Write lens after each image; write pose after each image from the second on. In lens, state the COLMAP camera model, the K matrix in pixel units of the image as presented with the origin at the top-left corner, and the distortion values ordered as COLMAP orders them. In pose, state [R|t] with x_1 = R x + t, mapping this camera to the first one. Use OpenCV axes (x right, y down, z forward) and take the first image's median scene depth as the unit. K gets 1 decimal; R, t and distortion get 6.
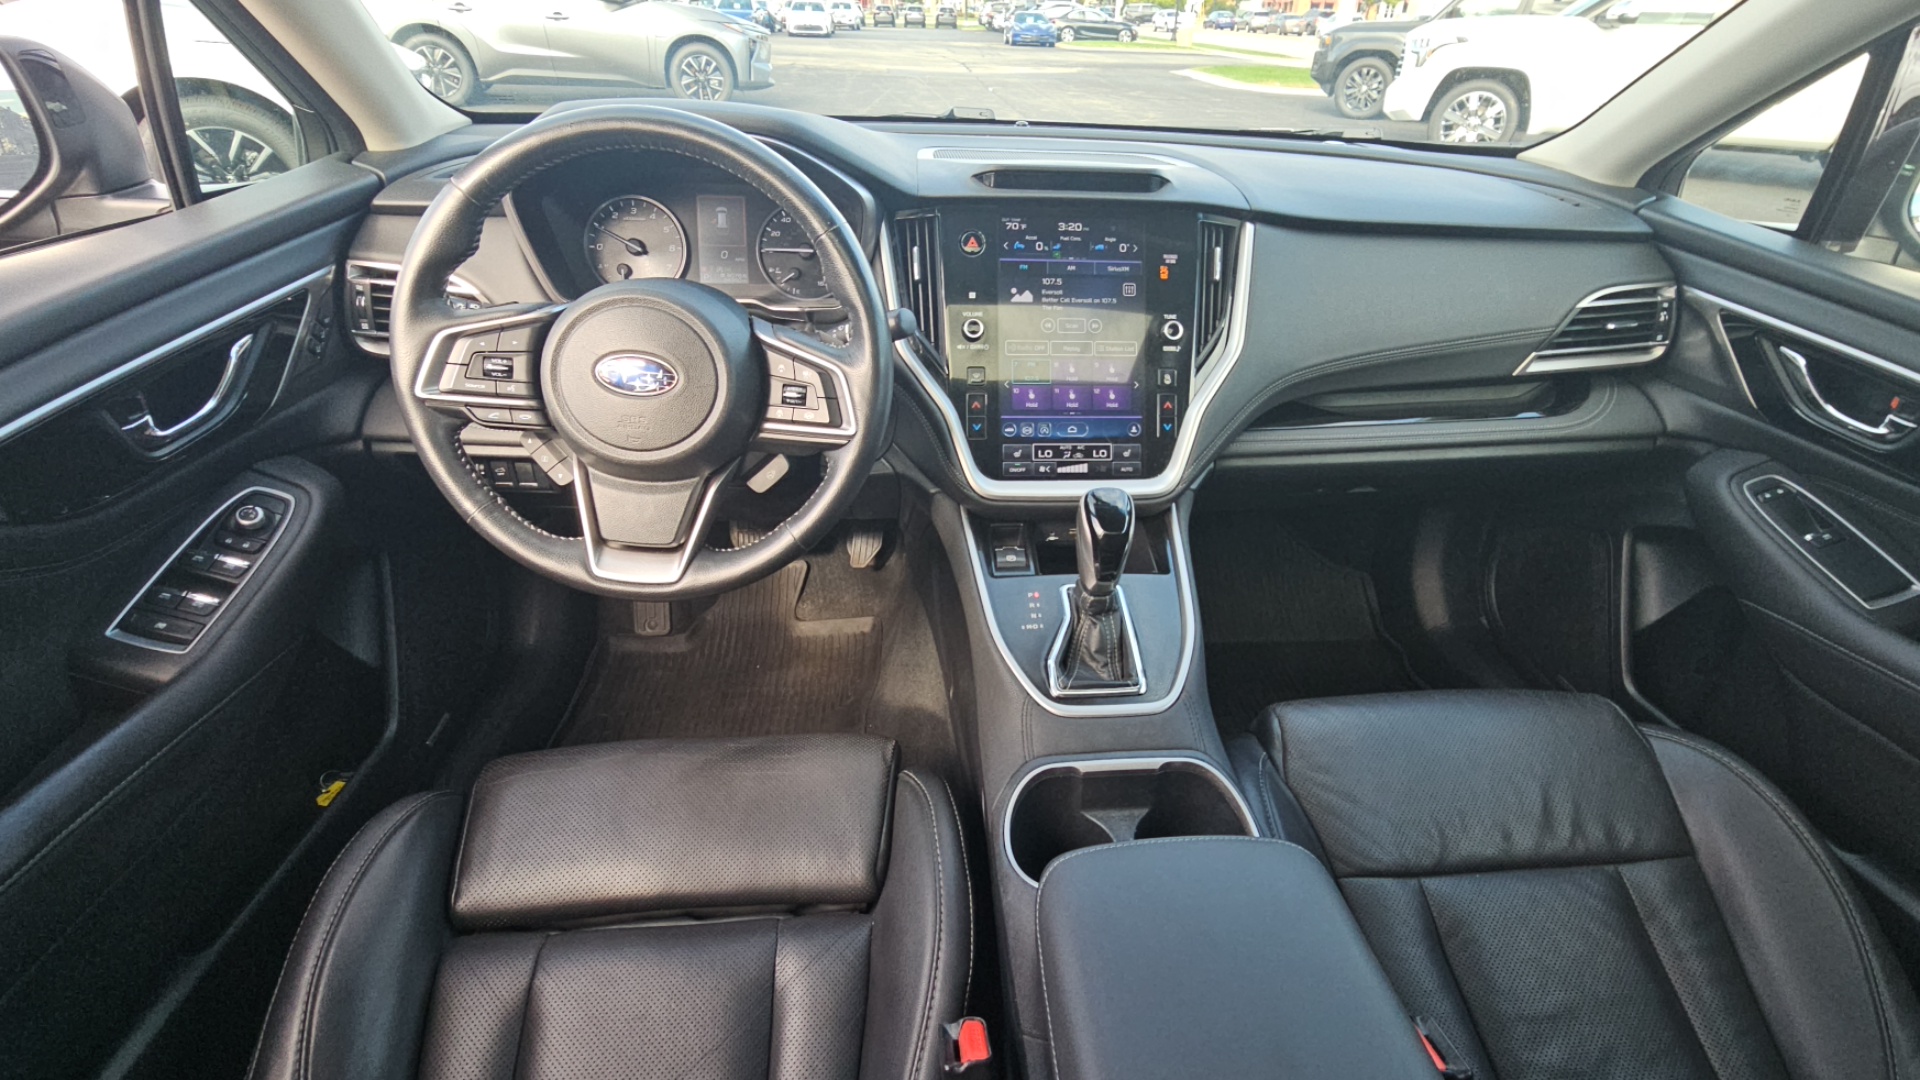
lens RADIAL K [[865.1, 0, 980.0], [0, 865.1, 544.5], [0, 0, 1]] dist [0.003901, -0.004000]
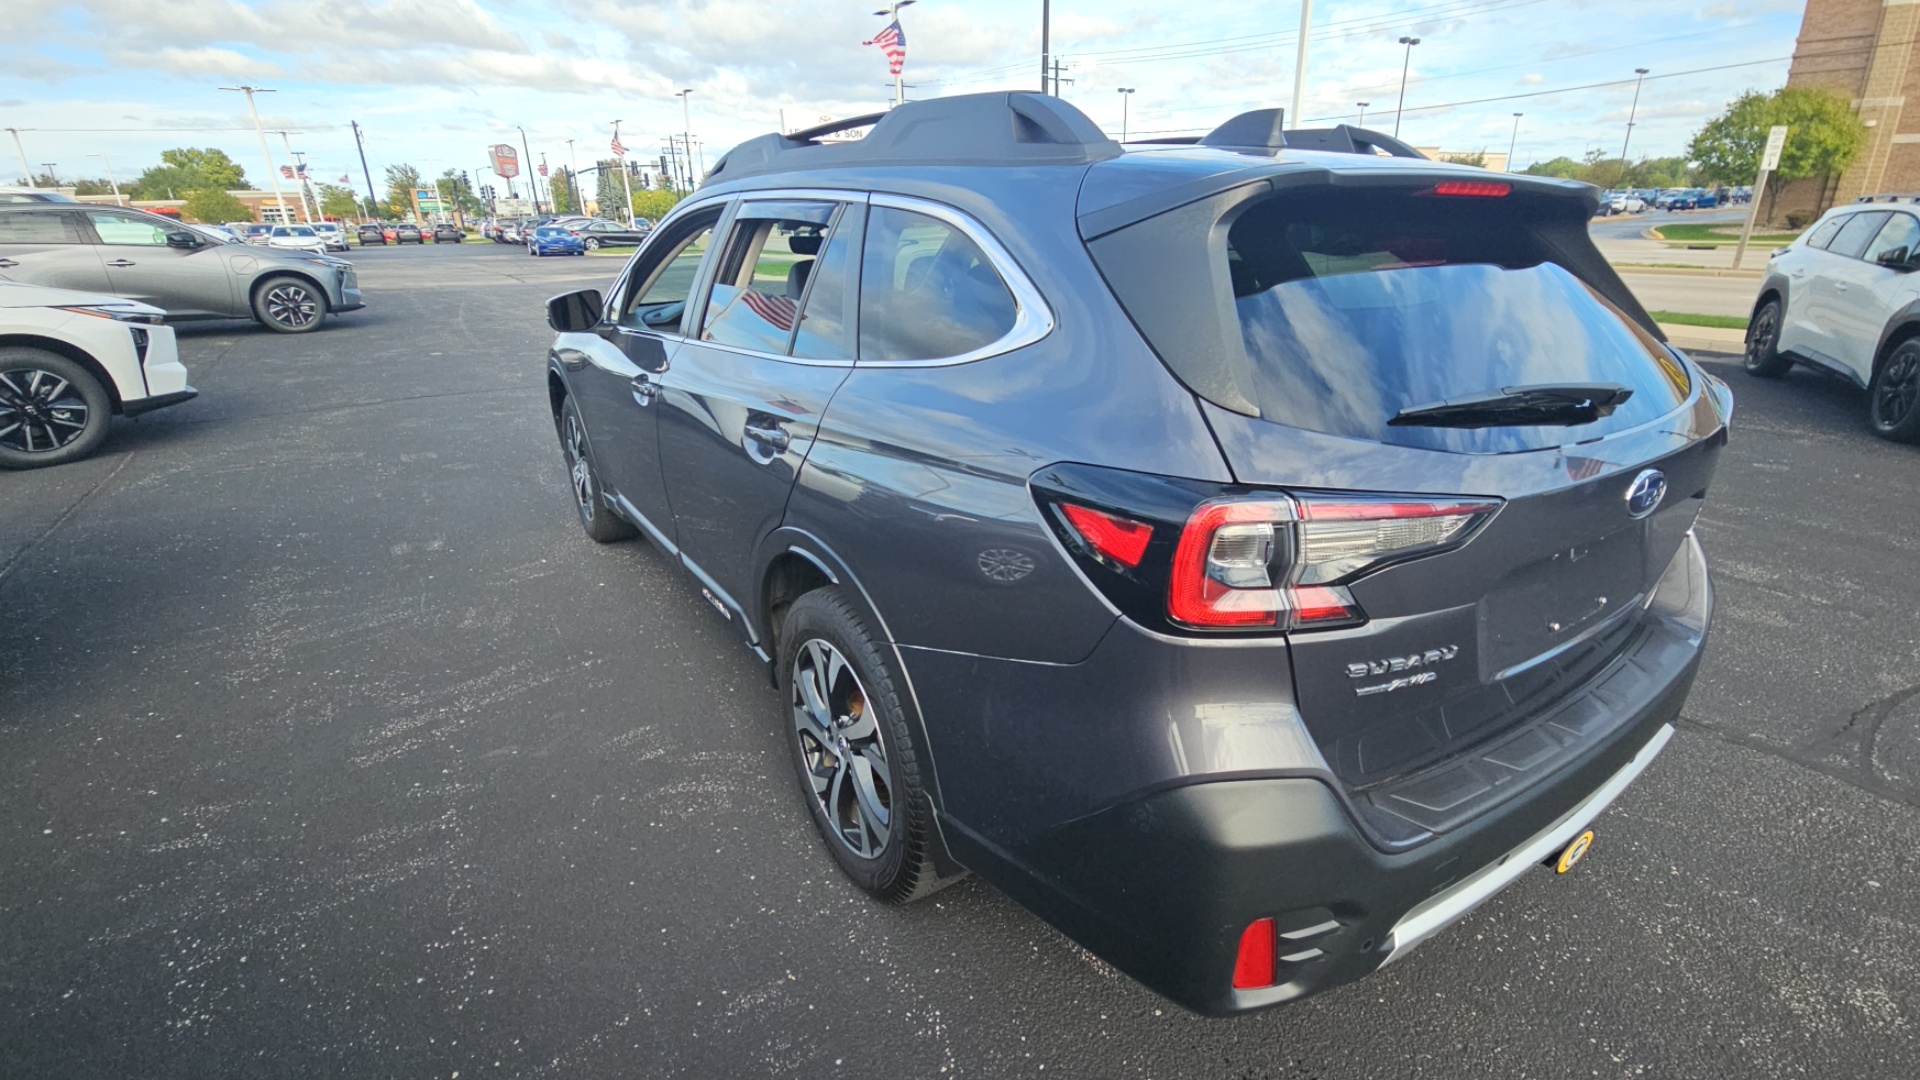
lens RADIAL K [[860.7, 0, 985.3], [0, 860.7, 545.0], [0, 0, 1]] dist [0.003246, -0.003179]
pose [[0.871452, -0.207850, 0.444264, -1.271860], [0.285946, 0.951214, -0.115875, 1.456323], [-0.398506, 0.228015, 0.888371, -2.871681]]
